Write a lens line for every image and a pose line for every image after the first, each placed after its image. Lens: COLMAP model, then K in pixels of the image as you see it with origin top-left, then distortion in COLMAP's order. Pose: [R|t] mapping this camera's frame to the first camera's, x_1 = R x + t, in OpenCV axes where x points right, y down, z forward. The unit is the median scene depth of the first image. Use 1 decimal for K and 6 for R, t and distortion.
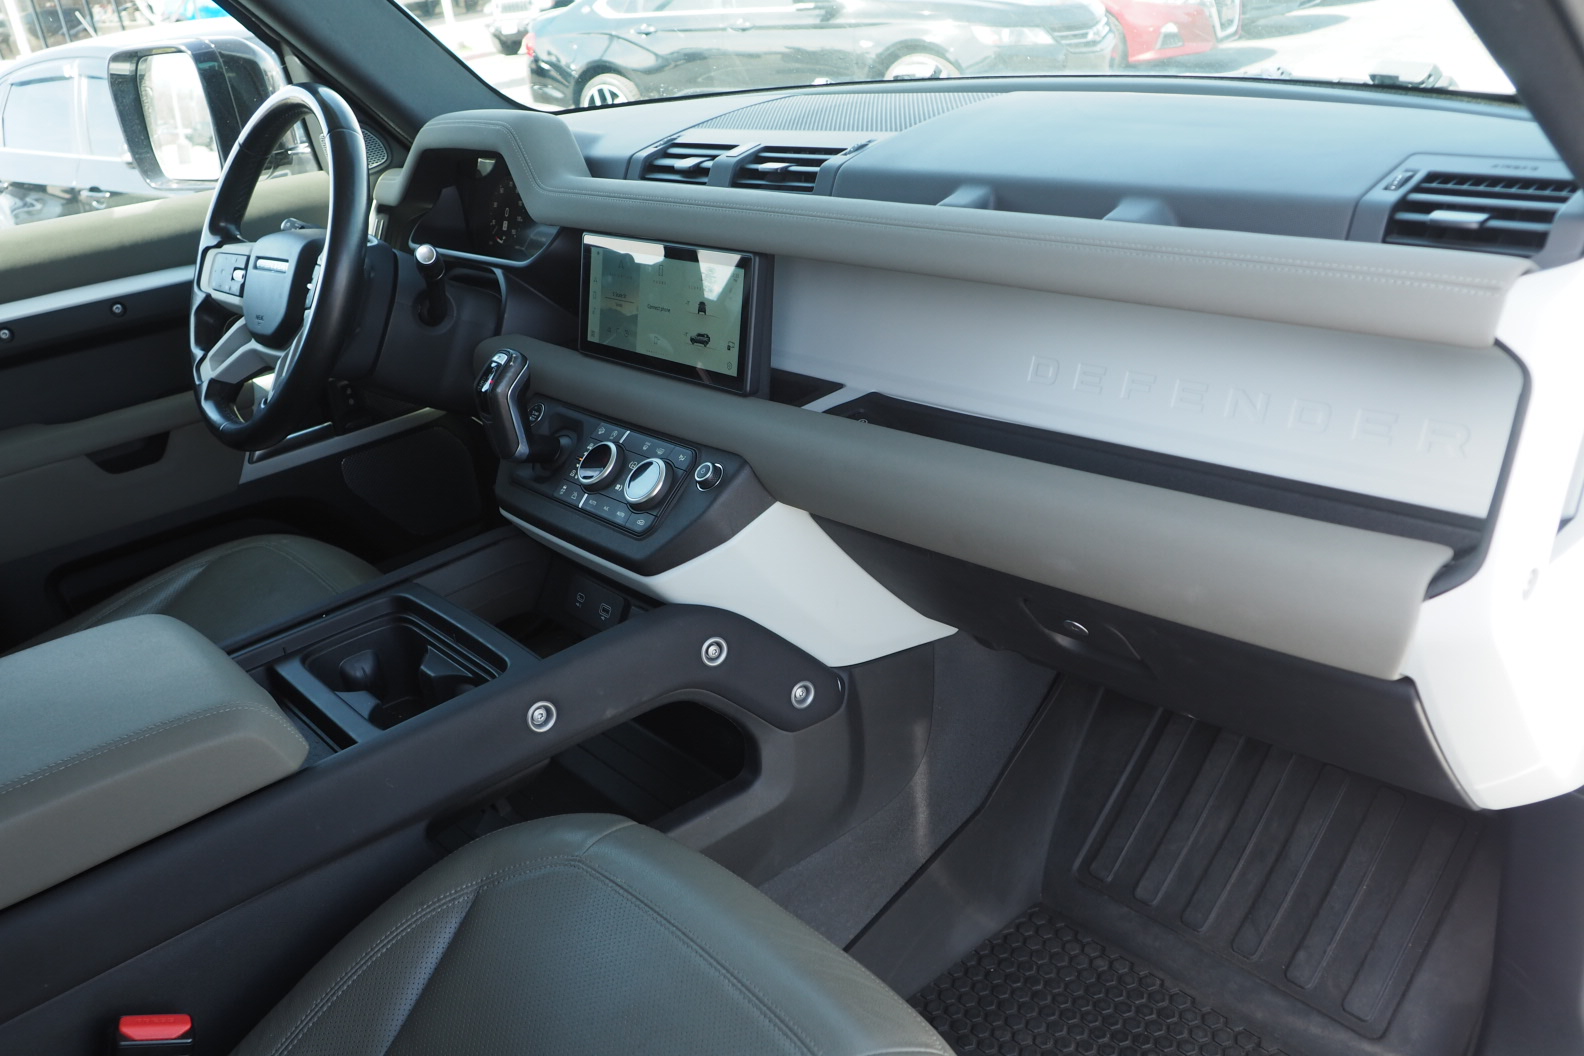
lens RADIAL K [[1278.8, 0, 792.0], [0, 1278.8, 528.0], [0, 0, 1]] dist [-0.039339, 0.001507]
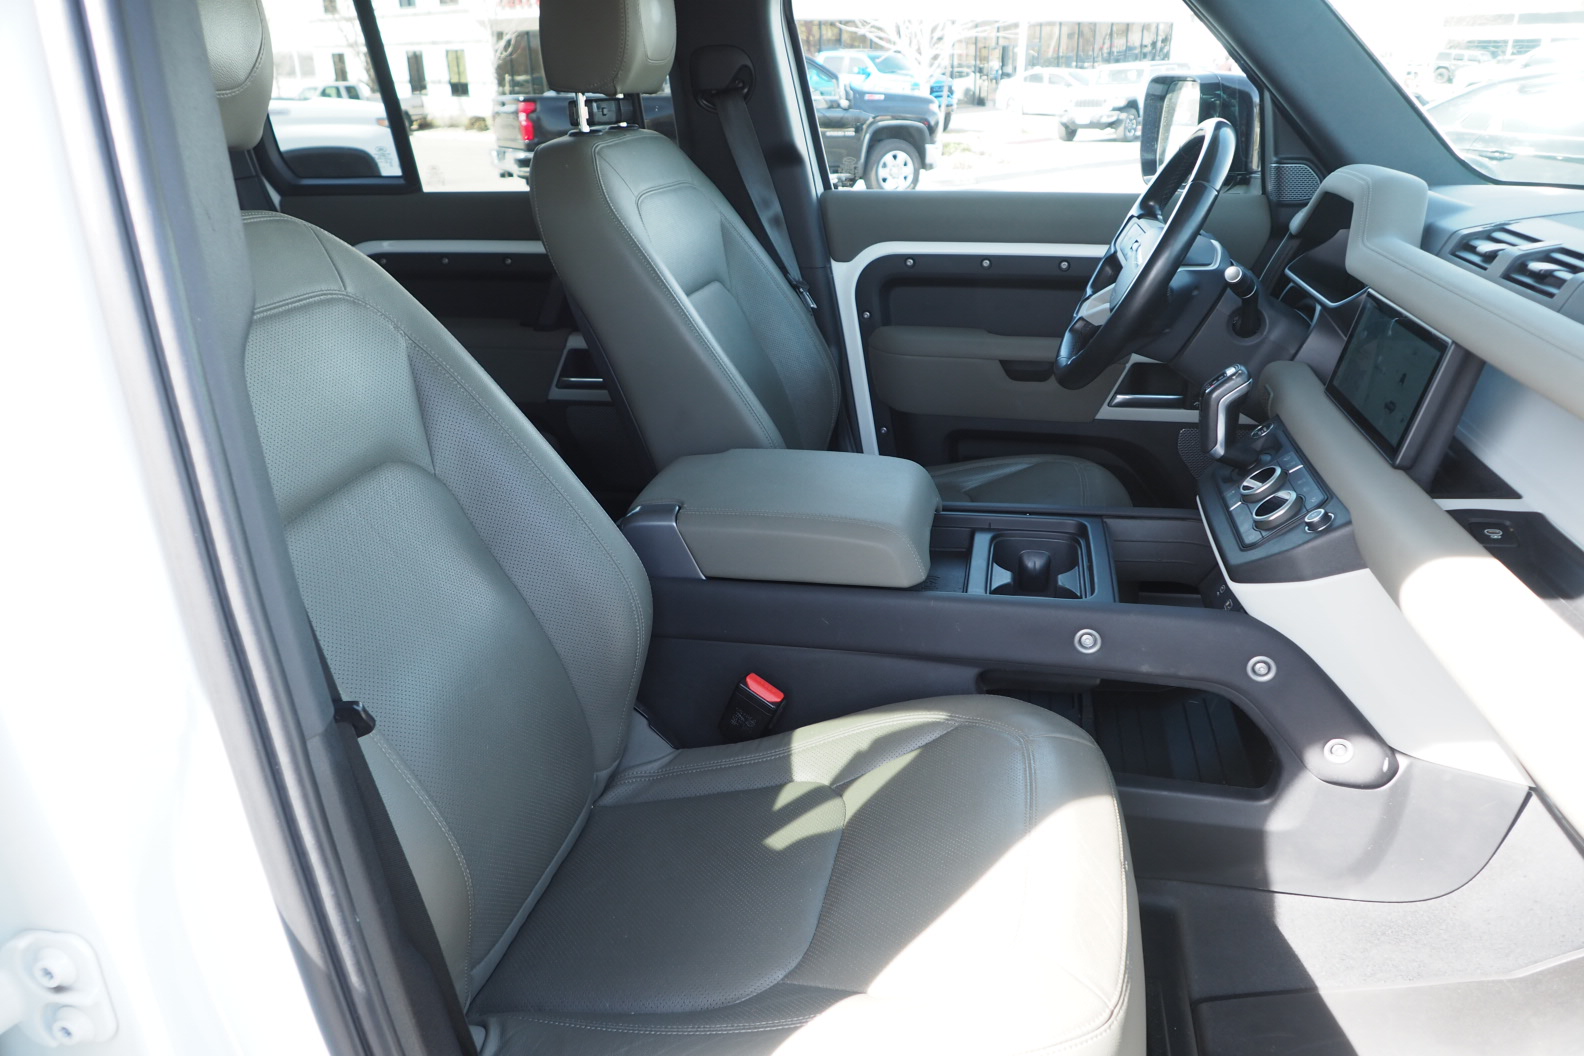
lens RADIAL K [[1119.9, 0, 768.7], [0, 1119.9, 534.3], [0, 0, 1]] dist [-0.030357, -0.005379]
pose [[0.597001, 0.384752, -0.703957, 0.316044], [-0.358629, 0.912923, 0.194824, -0.044688], [0.717618, 0.136149, 0.682999, 0.010506]]
